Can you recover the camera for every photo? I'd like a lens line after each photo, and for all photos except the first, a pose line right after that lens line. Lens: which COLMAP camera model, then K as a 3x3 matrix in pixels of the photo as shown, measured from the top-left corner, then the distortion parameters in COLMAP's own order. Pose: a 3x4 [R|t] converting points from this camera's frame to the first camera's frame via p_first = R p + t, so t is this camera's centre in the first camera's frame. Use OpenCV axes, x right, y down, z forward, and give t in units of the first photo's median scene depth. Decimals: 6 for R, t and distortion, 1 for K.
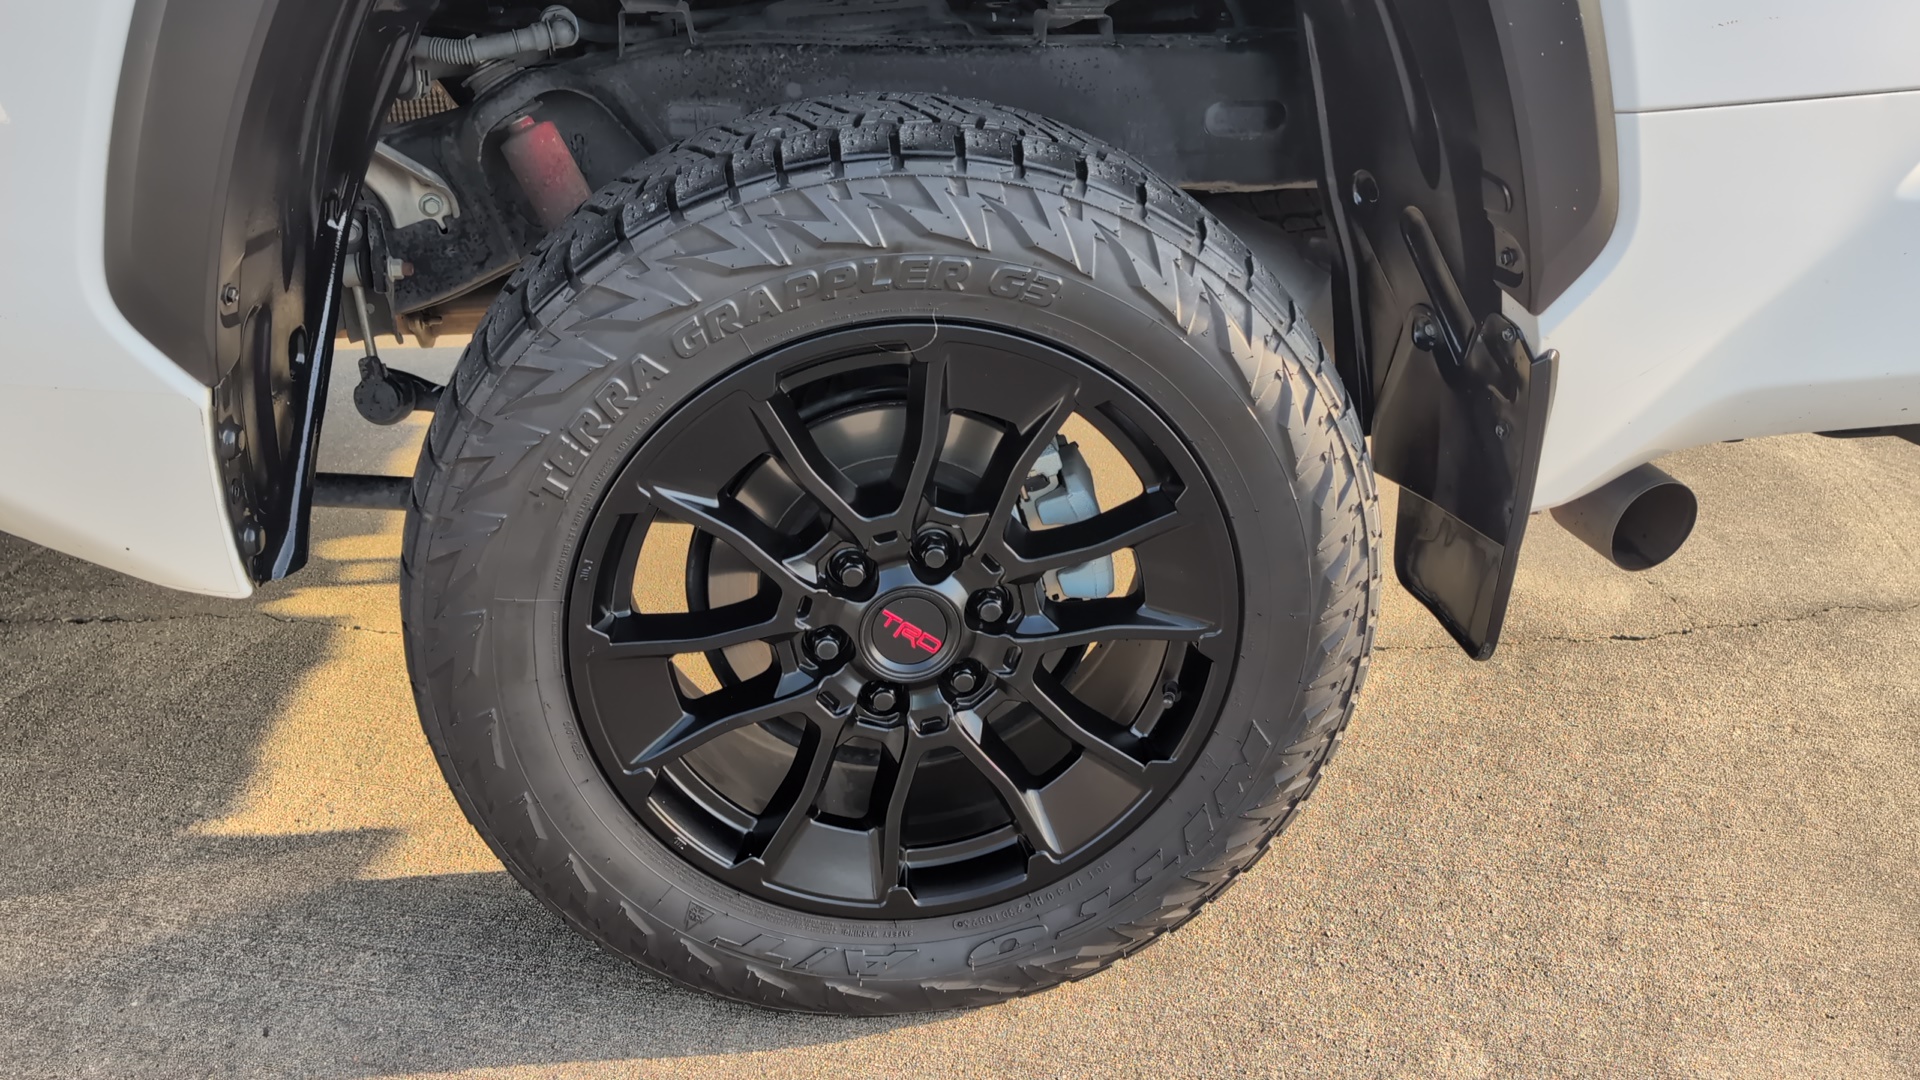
lens RADIAL K [[1632.1, 0, 953.7], [0, 1632.1, 540.3], [0, 0, 1]] dist [0.013380, 0.001369]
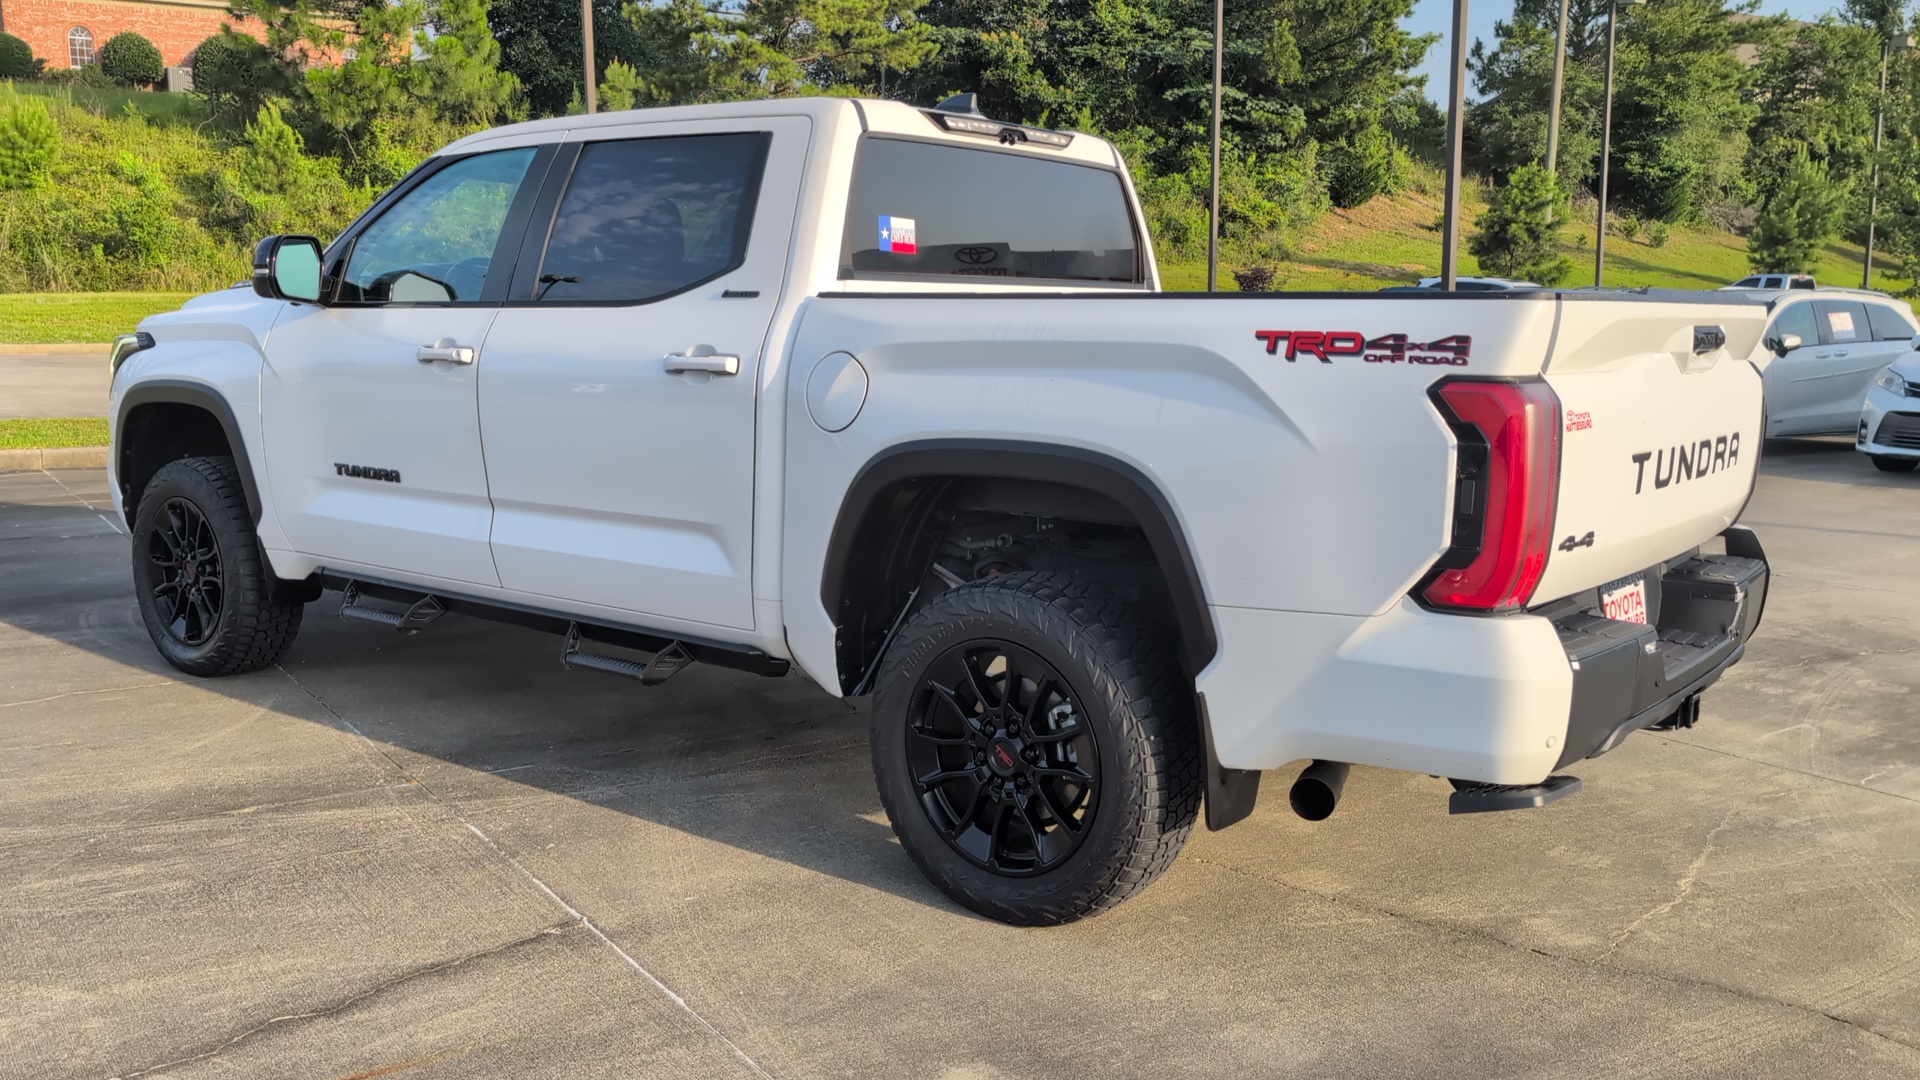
lens RADIAL K [[1632.1, 0, 955.6], [0, 1632.1, 534.8], [0, 0, 1]] dist [0.013380, 0.001369]
pose [[0.705720, 0.094457, -0.702166, 1.840576], [-0.303985, 0.935581, -0.179667, 0.229988], [0.639962, 0.340243, 0.688973, -1.100427]]
